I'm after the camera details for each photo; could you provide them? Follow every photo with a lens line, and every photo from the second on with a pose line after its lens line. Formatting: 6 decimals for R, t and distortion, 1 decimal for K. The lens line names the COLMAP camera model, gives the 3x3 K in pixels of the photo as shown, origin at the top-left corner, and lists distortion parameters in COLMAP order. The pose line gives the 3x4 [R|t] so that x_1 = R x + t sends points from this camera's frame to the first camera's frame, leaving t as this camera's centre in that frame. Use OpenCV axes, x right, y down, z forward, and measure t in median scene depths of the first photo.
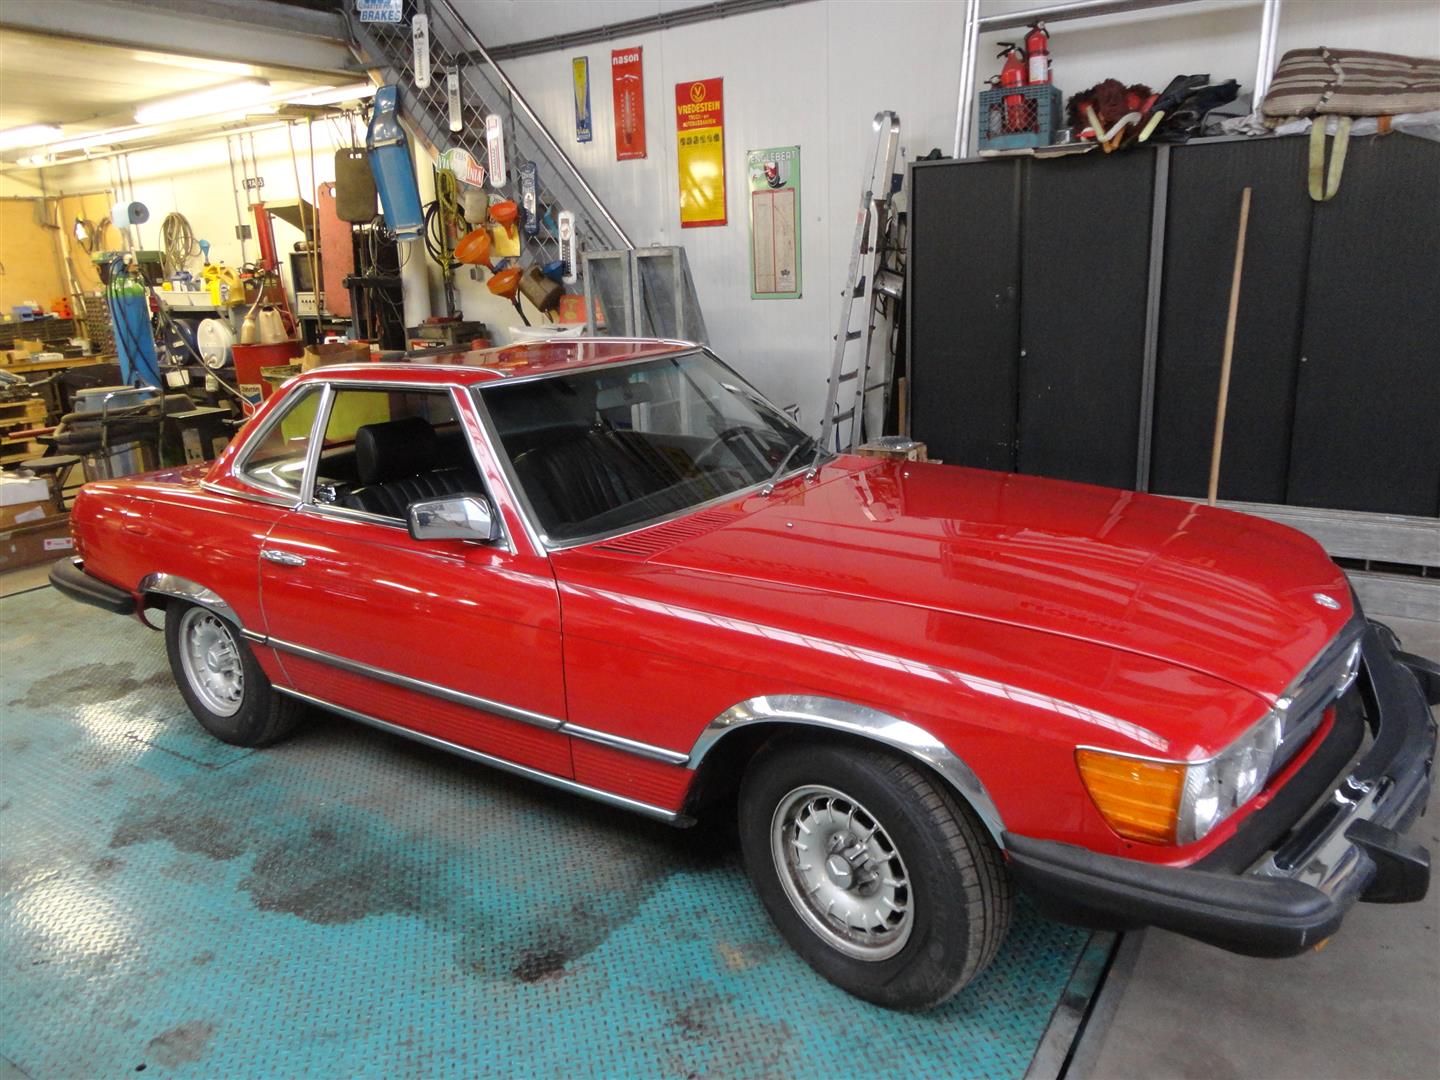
lens RADIAL K [[1044.4, 0, 720.0], [0, 1044.4, 540.0], [0, 0, 1]] dist [0.003656, 0.001580]
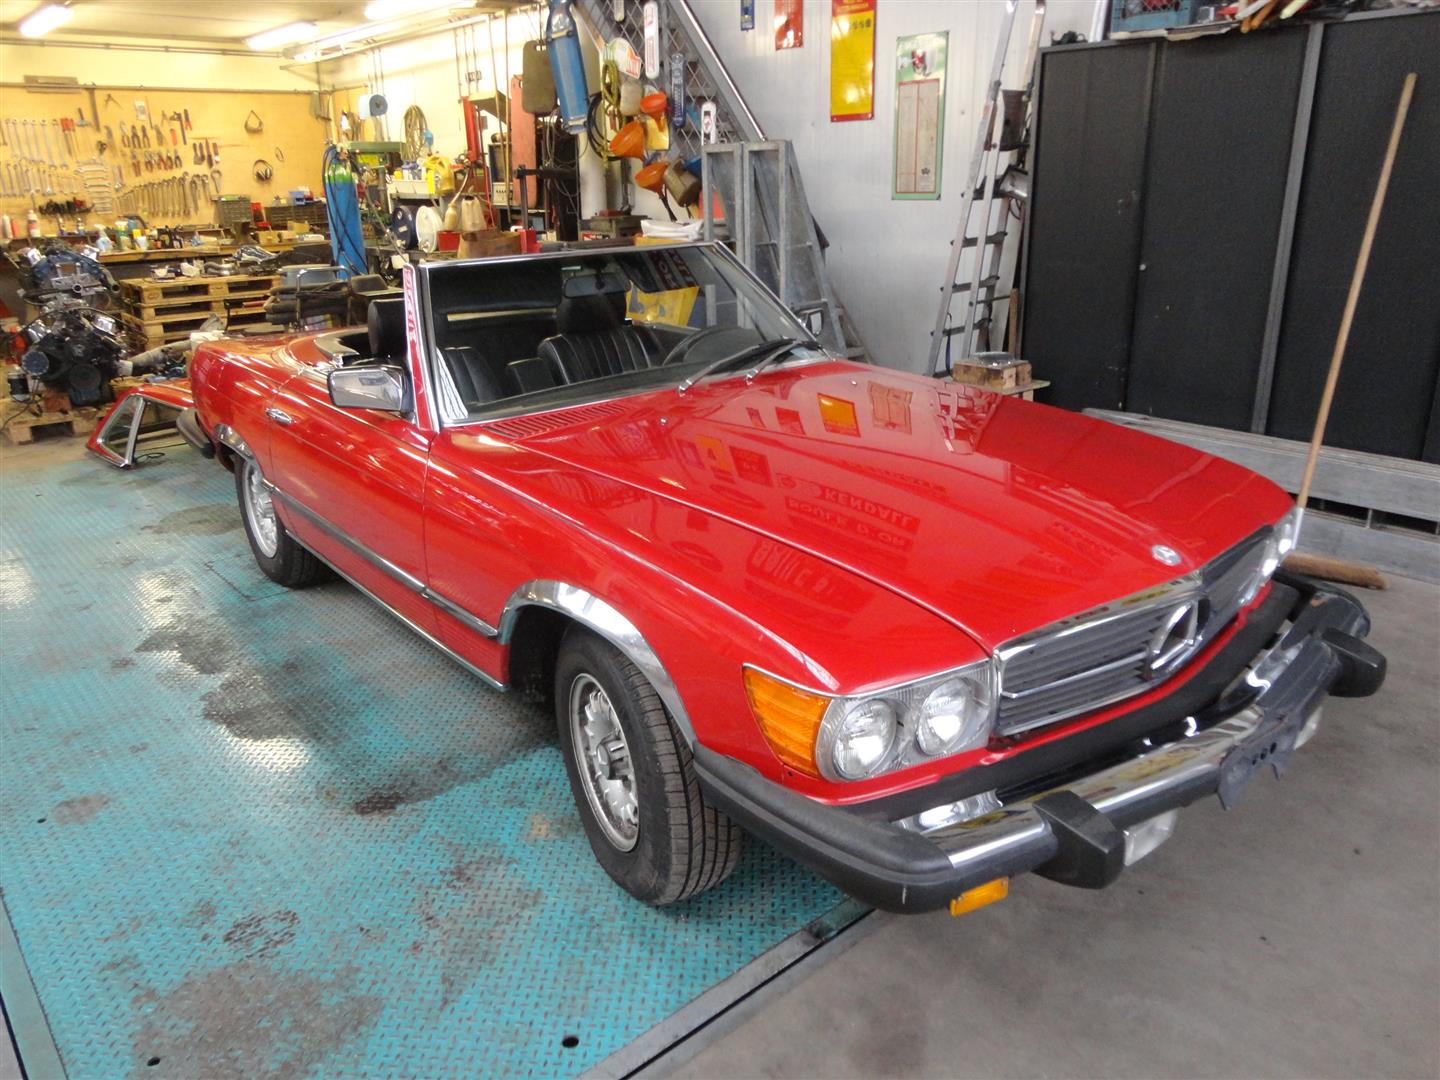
lens RADIAL K [[1046.7, 0, 720.0], [0, 1046.7, 540.0], [0, 0, 1]] dist [-0.003916, 0.007591]
pose [[0.959809, 0.111425, -0.257589, 0.162822], [-0.088958, 0.991269, 0.097323, -0.002228], [0.266184, -0.070497, 0.961341, 0.022342]]
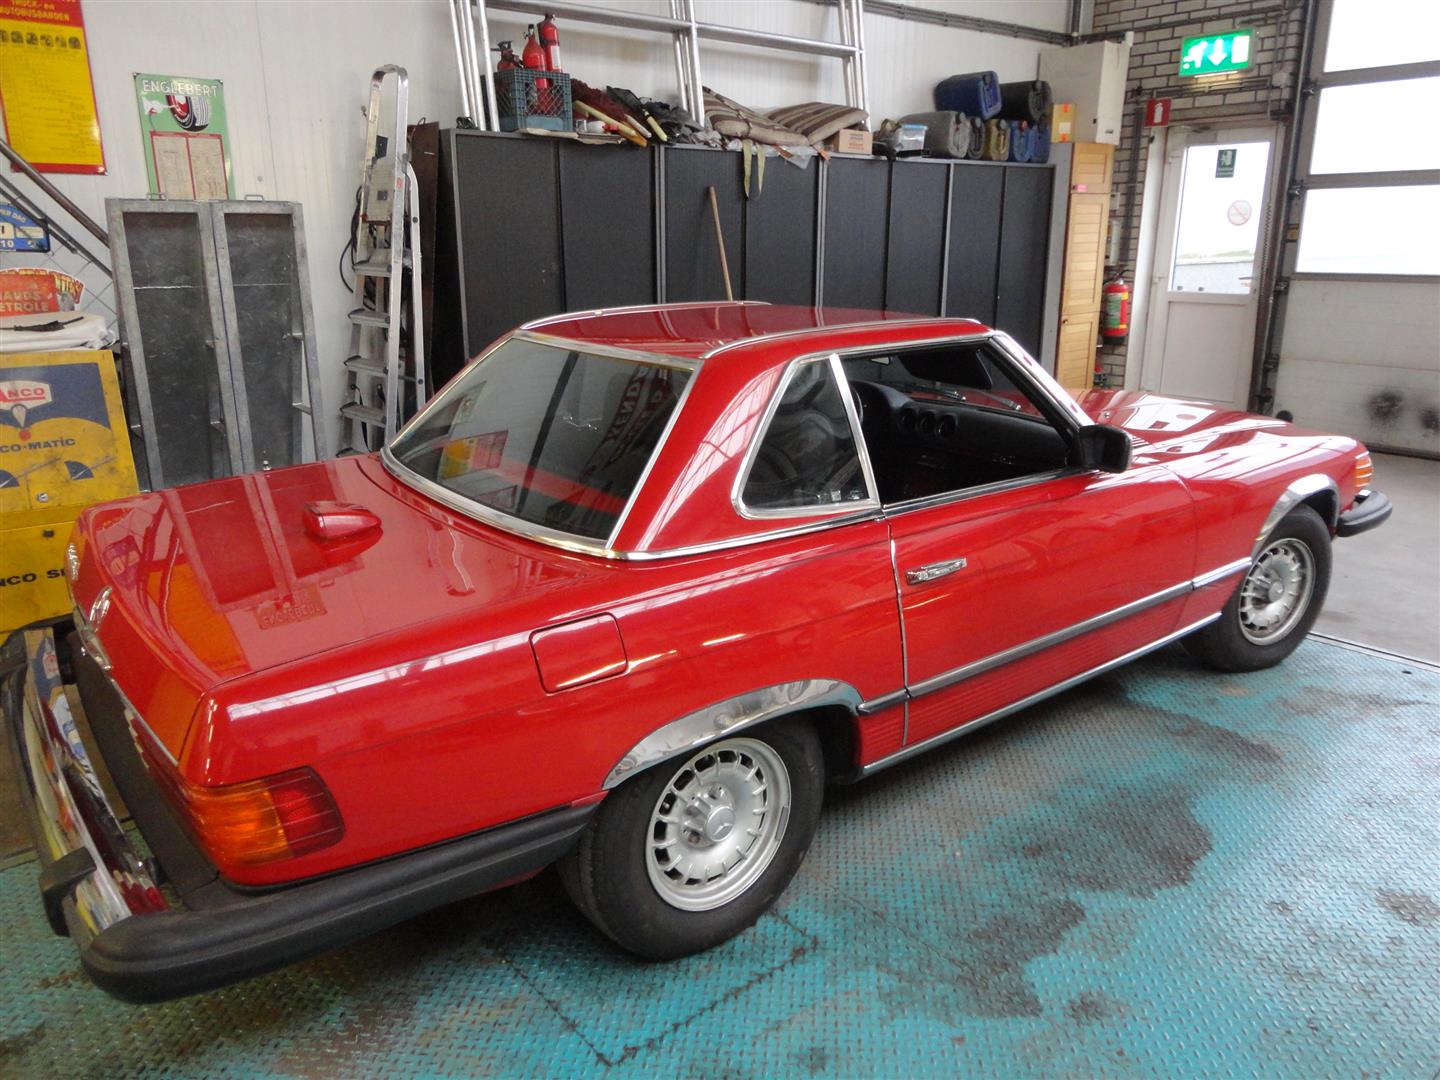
lens RADIAL K [[1050.5, 0, 720.0], [0, 1050.5, 540.0], [0, 0, 1]] dist [0.004840, 0.006609]
pose [[0.303975, -0.229817, 0.924545, -0.582819], [0.238567, 0.957909, 0.159673, -0.083311], [-0.922326, 0.172029, 0.346007, 0.426058]]
